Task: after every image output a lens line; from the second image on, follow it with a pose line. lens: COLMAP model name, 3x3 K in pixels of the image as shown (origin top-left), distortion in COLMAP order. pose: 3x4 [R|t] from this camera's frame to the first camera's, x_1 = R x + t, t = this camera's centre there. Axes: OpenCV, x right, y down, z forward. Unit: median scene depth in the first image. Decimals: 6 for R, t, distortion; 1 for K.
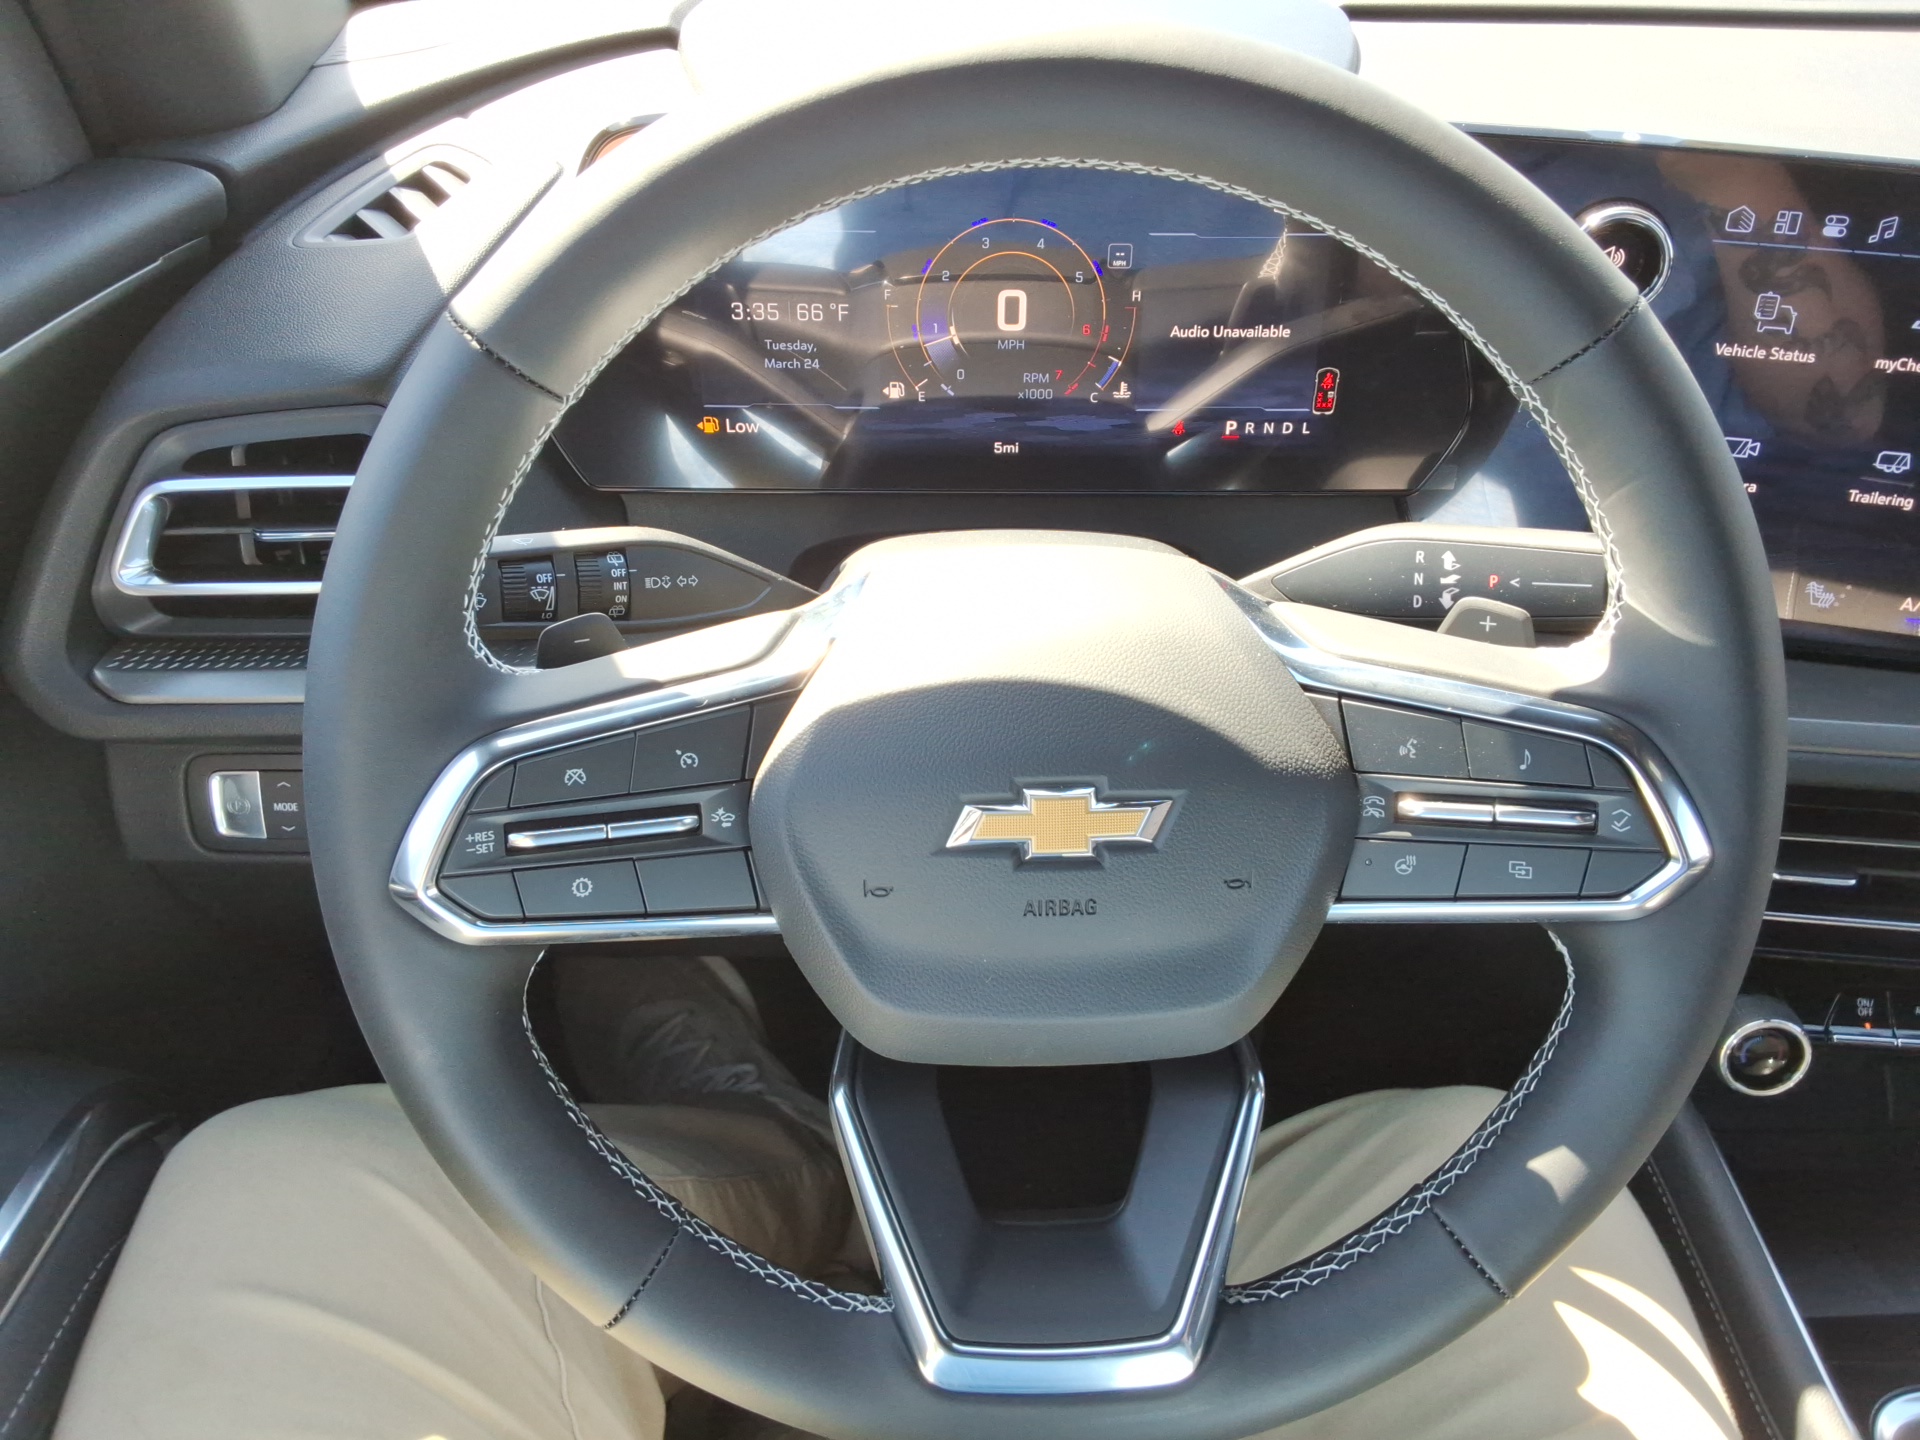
lens RADIAL K [[1544.2, 0, 975.3], [0, 1544.2, 704.6], [0, 0, 1]] dist [0.134578, -0.208340]
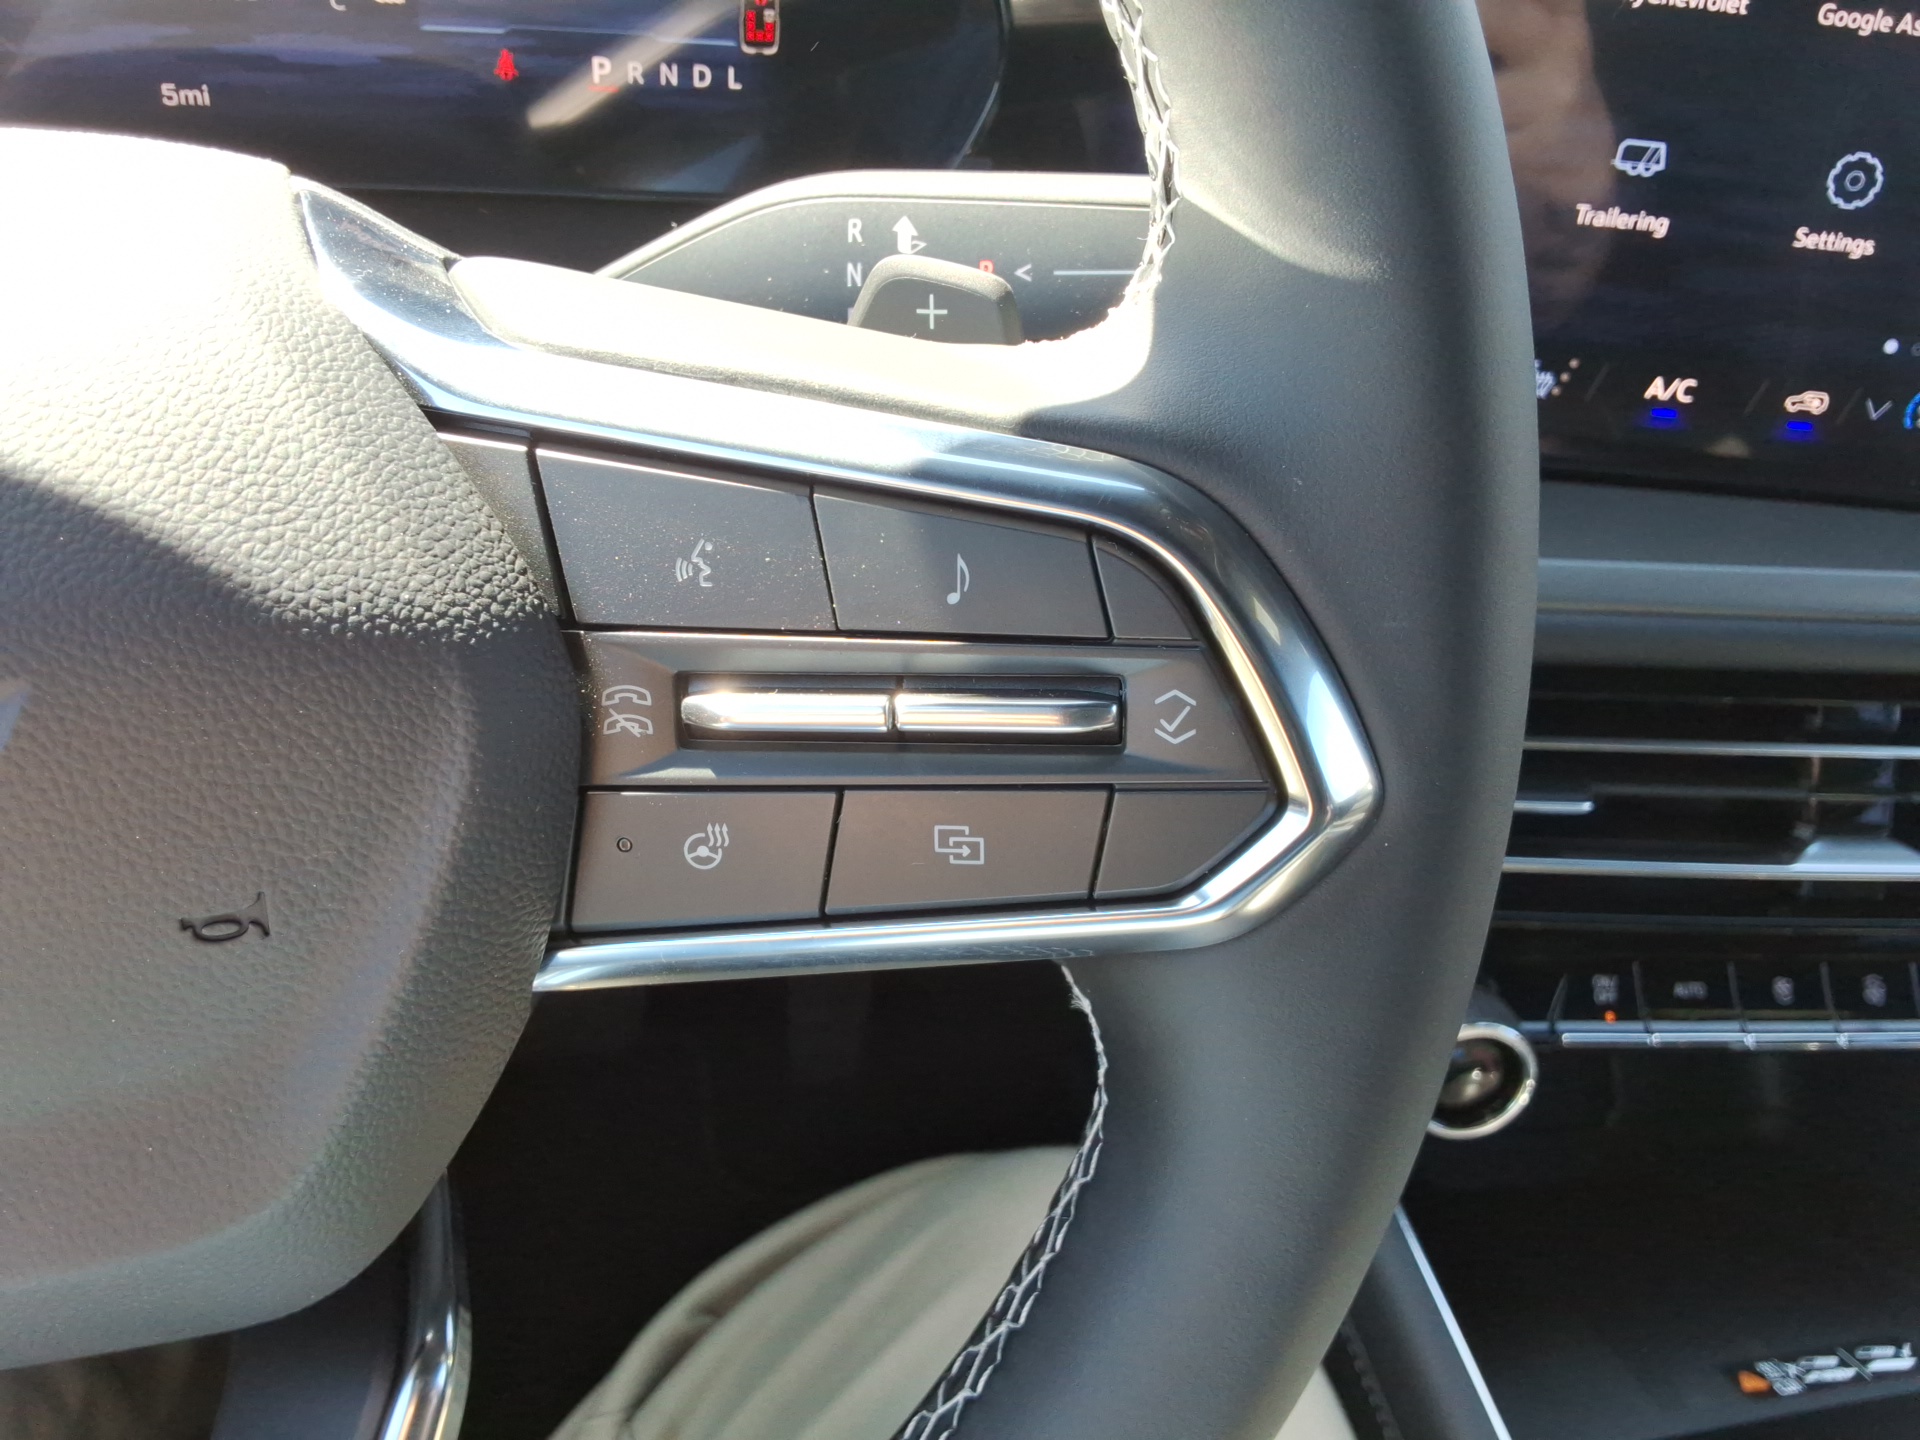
lens RADIAL K [[1544.2, 0, 975.3], [0, 1544.2, 704.6], [0, 0, 1]] dist [0.134578, -0.208340]
pose [[0.983709, -0.037100, 0.175900, 0.272643], [0.030086, 0.998649, 0.042376, 0.049027], [-0.177235, -0.036394, 0.983495, 0.575148]]
